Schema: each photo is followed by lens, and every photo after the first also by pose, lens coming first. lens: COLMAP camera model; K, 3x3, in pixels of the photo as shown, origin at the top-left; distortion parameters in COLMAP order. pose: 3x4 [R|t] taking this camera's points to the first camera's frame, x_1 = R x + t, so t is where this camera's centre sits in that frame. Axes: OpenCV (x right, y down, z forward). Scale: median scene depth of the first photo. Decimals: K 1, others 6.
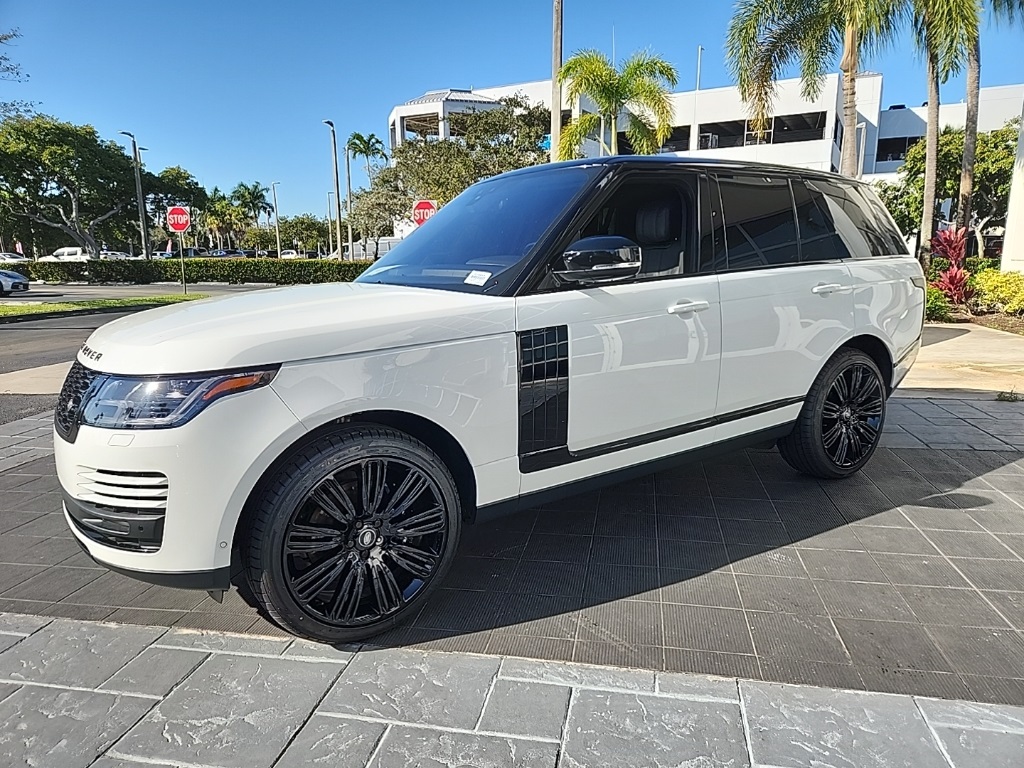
lens RADIAL K [[673.2, 0, 512.9], [0, 673.2, 387.9], [0, 0, 1]] dist [0.082463, -0.068130]
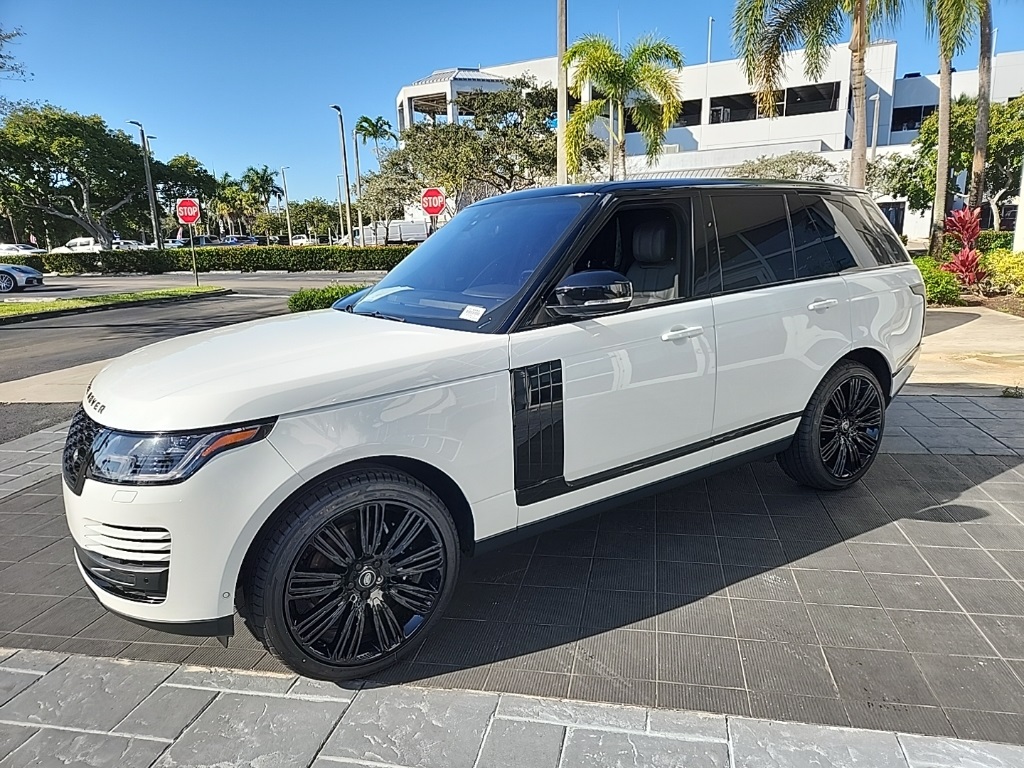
lens RADIAL K [[672.9, 0, 520.5], [0, 672.9, 384.2], [0, 0, 1]] dist [0.082082, -0.067071]
pose [[0.999756, -0.019052, -0.011141, 0.025381], [0.019340, 0.999466, 0.026337, -0.070822], [0.010634, -0.026546, 0.999591, -0.013840]]
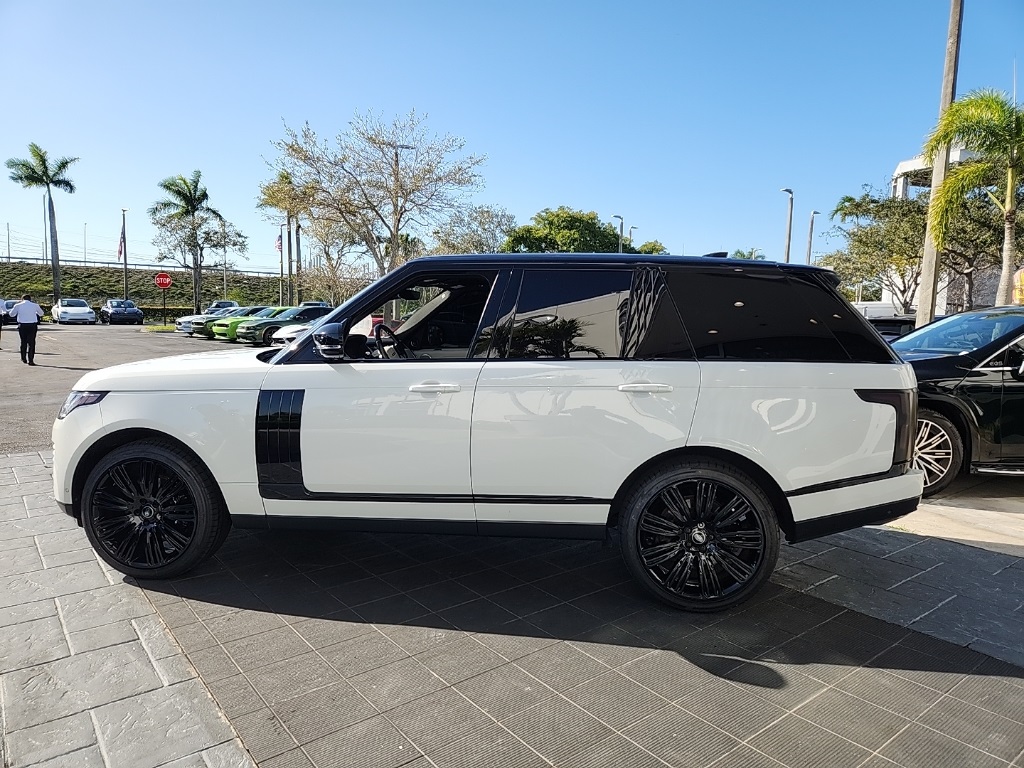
lens RADIAL K [[672.9, 0, 520.5], [0, 672.9, 384.2], [0, 0, 1]] dist [0.082082, -0.067071]
pose [[0.764809, 0.096812, -0.636941, 1.020009], [-0.156134, 0.987025, -0.037455, -0.100078], [0.625051, 0.128094, 0.770002, 0.220773]]
